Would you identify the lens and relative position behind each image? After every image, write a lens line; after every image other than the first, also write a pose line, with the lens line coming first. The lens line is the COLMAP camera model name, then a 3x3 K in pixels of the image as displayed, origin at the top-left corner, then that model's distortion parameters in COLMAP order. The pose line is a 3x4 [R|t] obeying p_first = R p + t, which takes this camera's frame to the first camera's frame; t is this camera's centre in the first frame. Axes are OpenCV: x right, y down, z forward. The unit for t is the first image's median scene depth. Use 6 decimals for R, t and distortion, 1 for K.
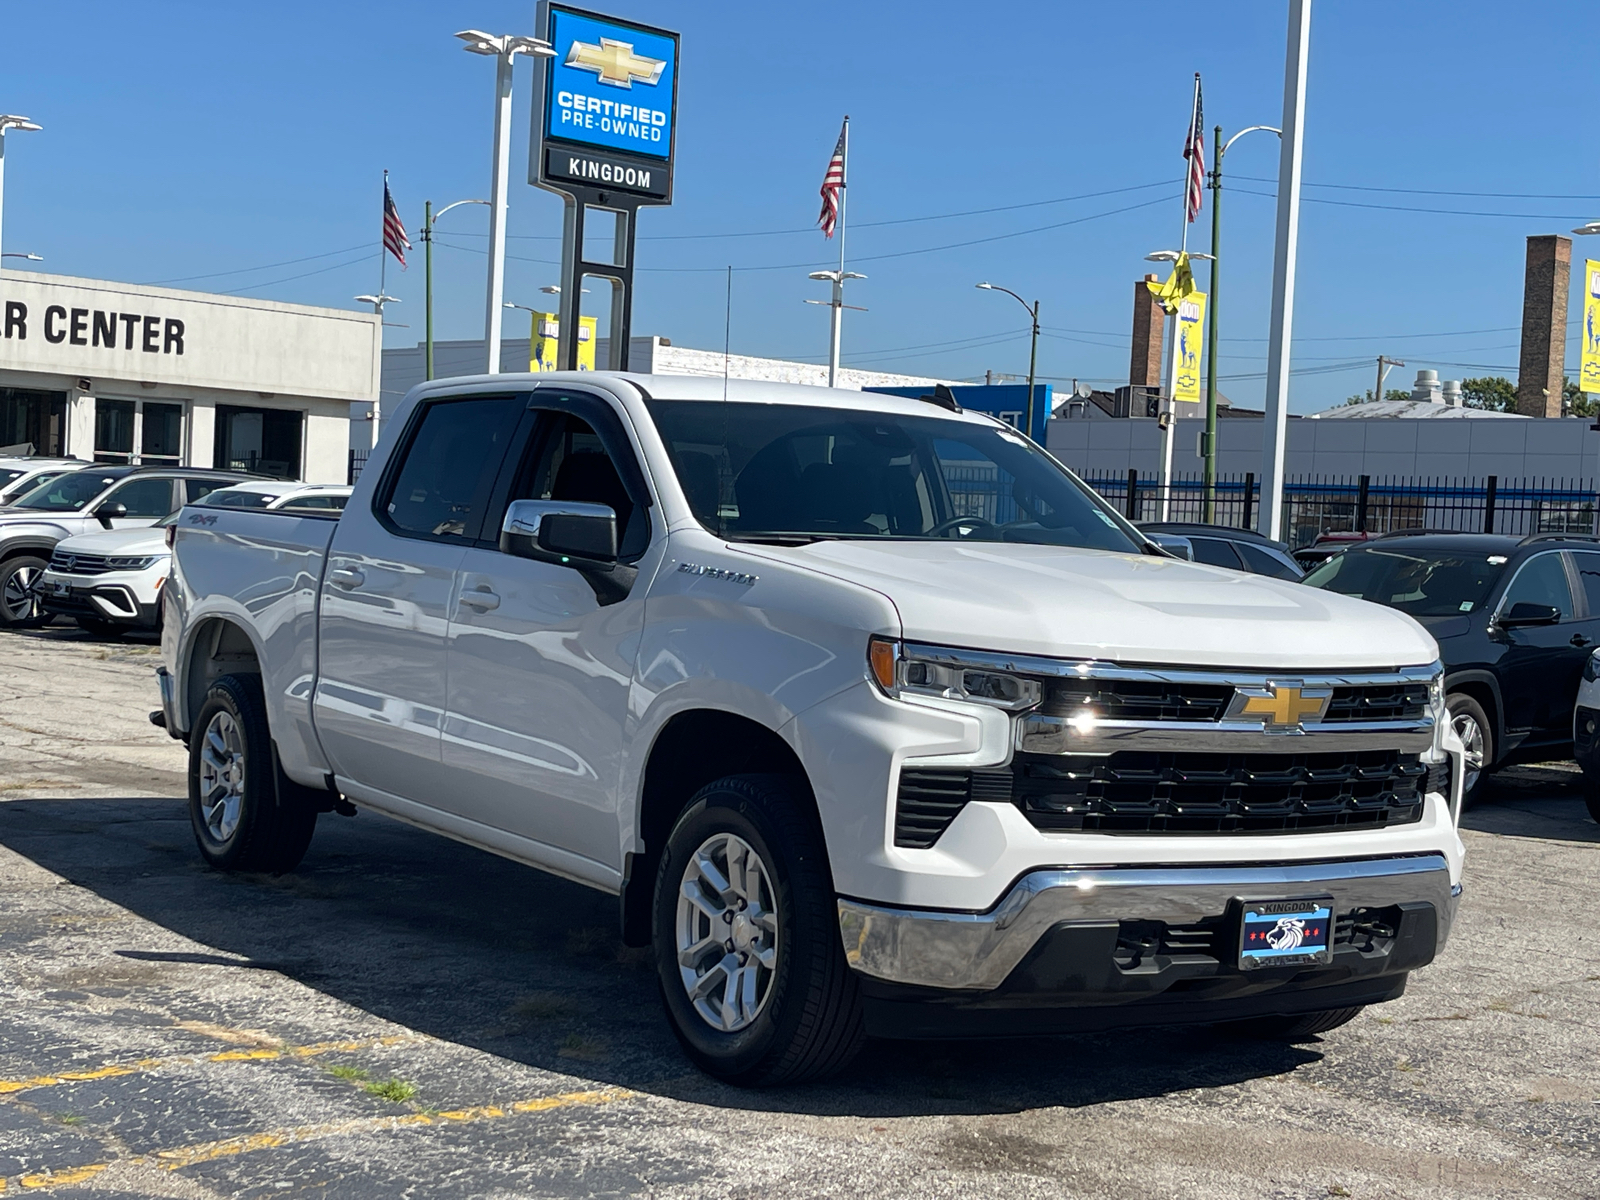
lens RADIAL K [[2413.5, 0, 830.4], [0, 2413.5, 609.3], [0, 0, 1]] dist [0.140575, -0.536419]
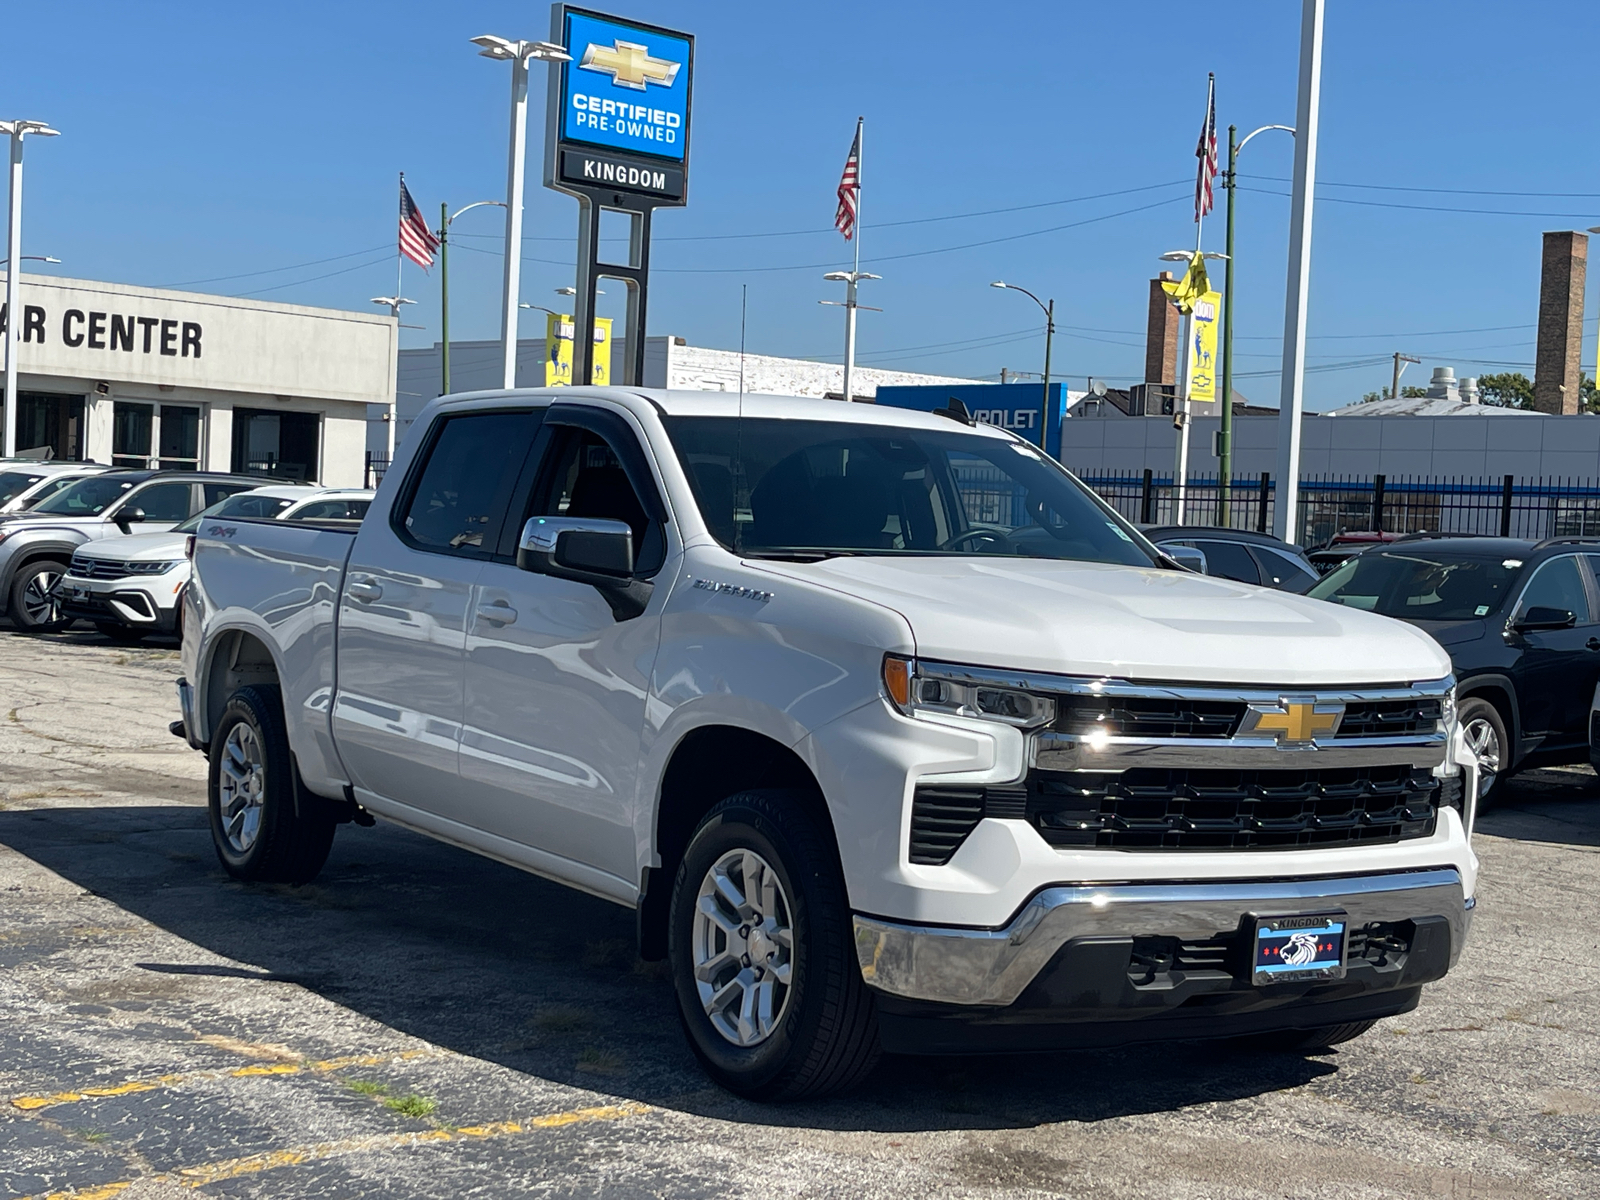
lens RADIAL K [[2413.9, 0, 823.8], [0, 2413.9, 598.2], [0, 0, 1]] dist [0.139481, -0.532647]
pose [[0.999954, -0.002684, -0.009185, 0.000316], [0.002652, 0.999990, -0.003509, -0.005713], [0.009194, 0.003485, 0.999952, -0.004924]]
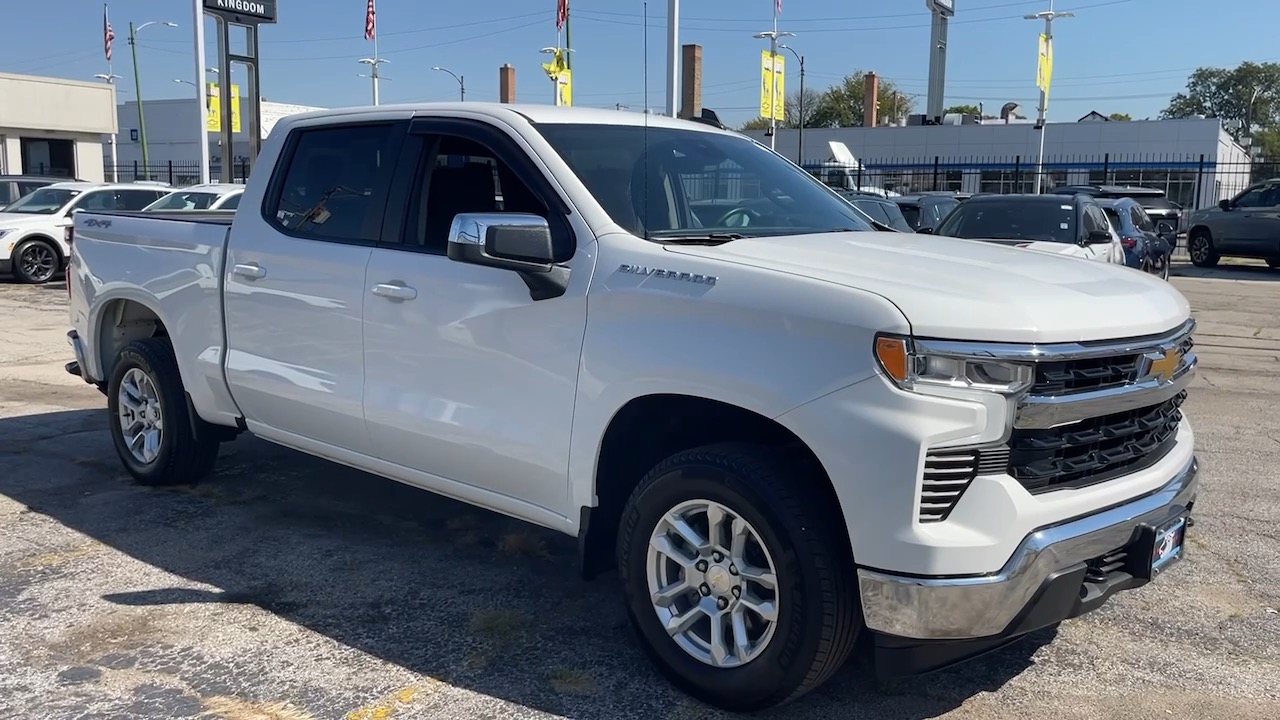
lens RADIAL K [[1115.7, 0, 640.0], [0, 1115.7, 360.0], [0, 0, 1]] dist [0.051090, -0.044490]
pose [[0.966474, -0.072785, 0.246231, -0.142137], [0.042871, 0.991263, 0.124741, -0.030047], [-0.253159, -0.110002, 0.961150, 0.353151]]
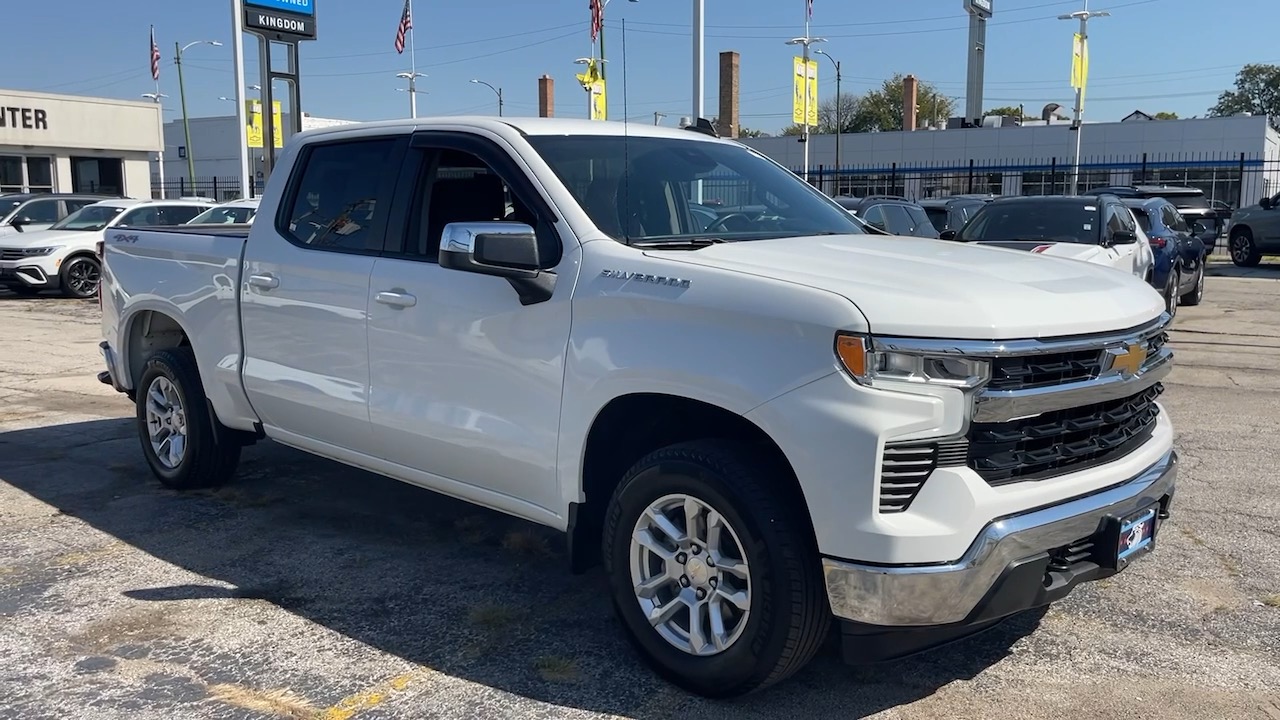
lens RADIAL K [[1115.7, 0, 640.0], [0, 1115.7, 360.0], [0, 0, 1]] dist [0.051090, -0.044490]
pose [[0.974322, -0.081396, 0.209933, -0.124225], [0.057909, 0.991595, 0.115700, -0.028257], [-0.217586, -0.100572, 0.970846, 0.331898]]
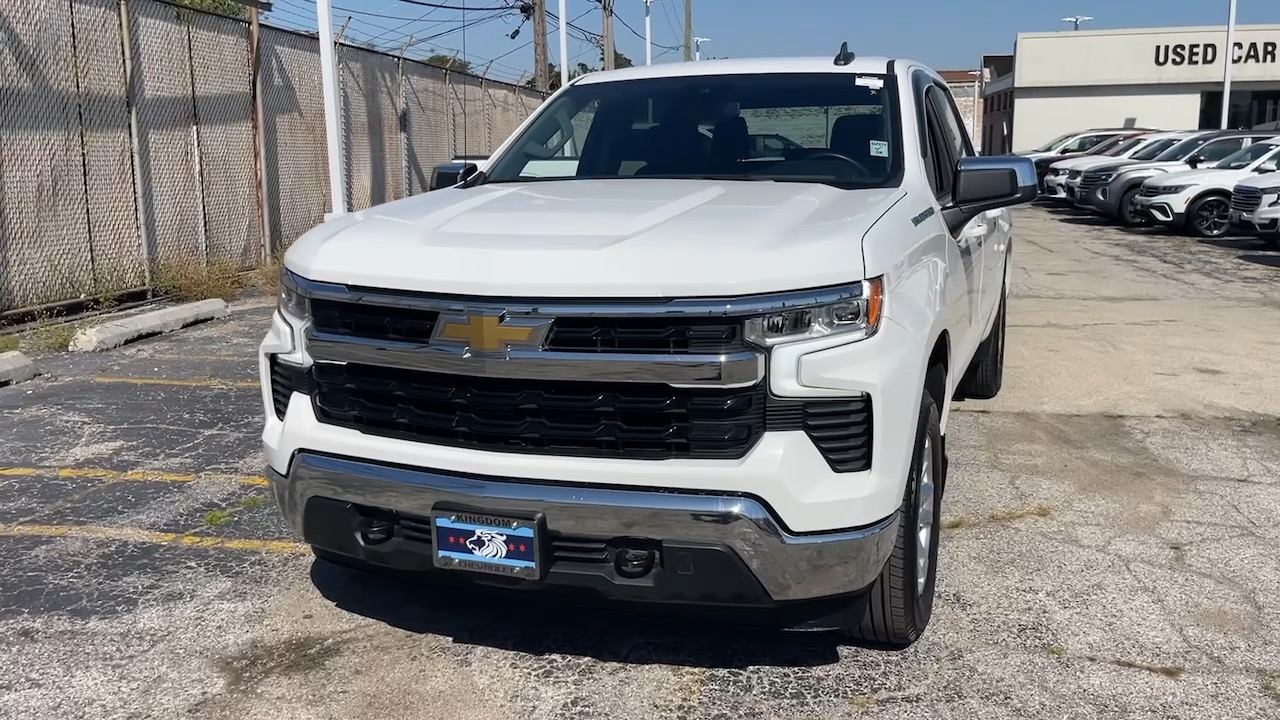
lens RADIAL K [[1115.7, 0, 640.0], [0, 1115.7, 360.0], [0, 0, 1]] dist [0.051090, -0.044490]
pose [[0.579597, 0.089918, -0.809927, 0.420446], [0.015564, 0.992491, 0.121324, -0.004085], [0.814755, -0.082925, 0.573845, 0.526791]]
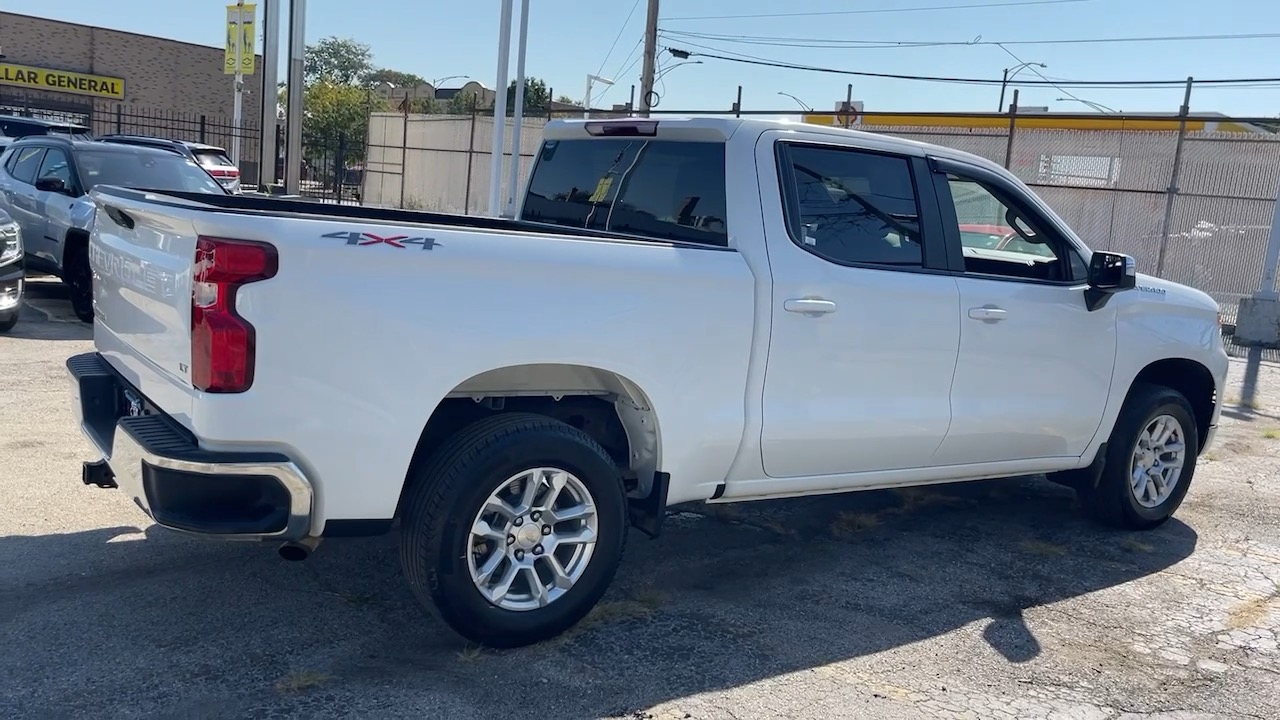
lens RADIAL K [[1115.7, 0, 640.0], [0, 1115.7, 360.0], [0, 0, 1]] dist [0.051090, -0.044490]
pose [[-0.017931, -0.196739, 0.980292, -0.675160], [-0.051206, 0.979344, 0.195612, -0.080787], [-0.998527, -0.046689, -0.027635, 1.038891]]
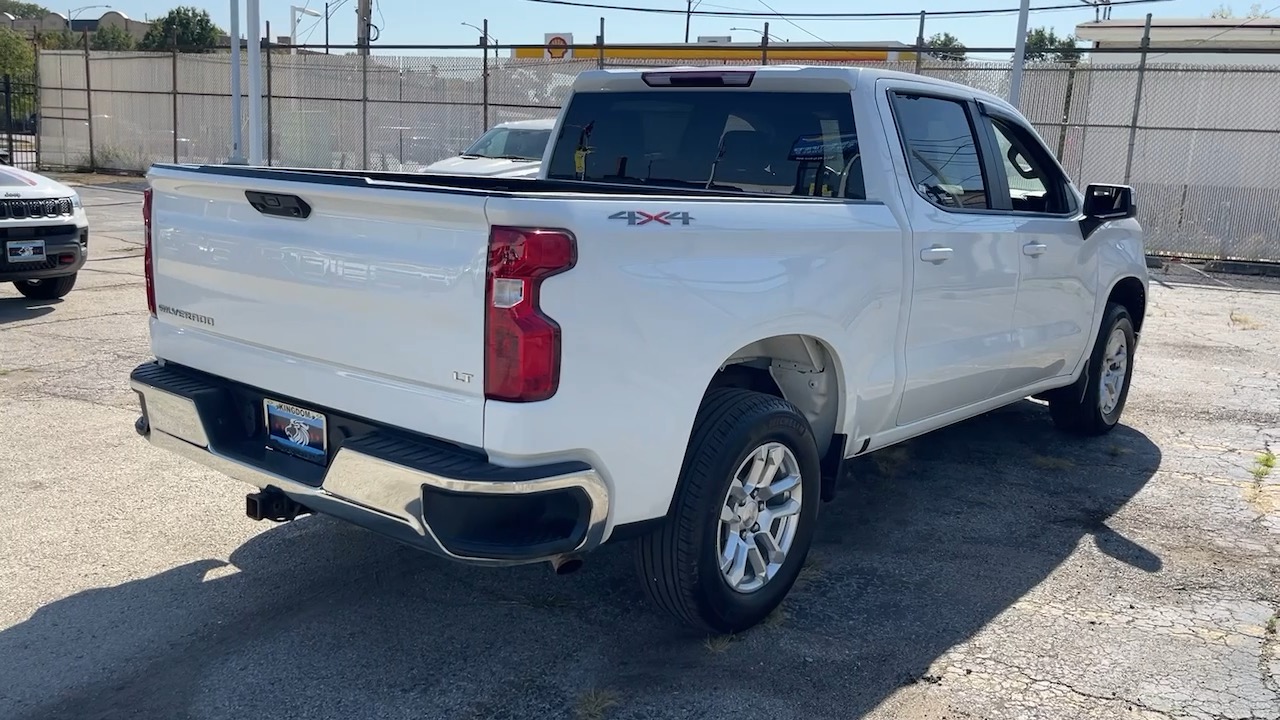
lens RADIAL K [[1115.7, 0, 640.0], [0, 1115.7, 360.0], [0, 0, 1]] dist [0.051090, -0.044490]
pose [[-0.301743, -0.238774, 0.923005, -0.621701], [-0.030238, 0.970040, 0.241056, -0.082391], [-0.952910, 0.044827, -0.299923, 1.228746]]
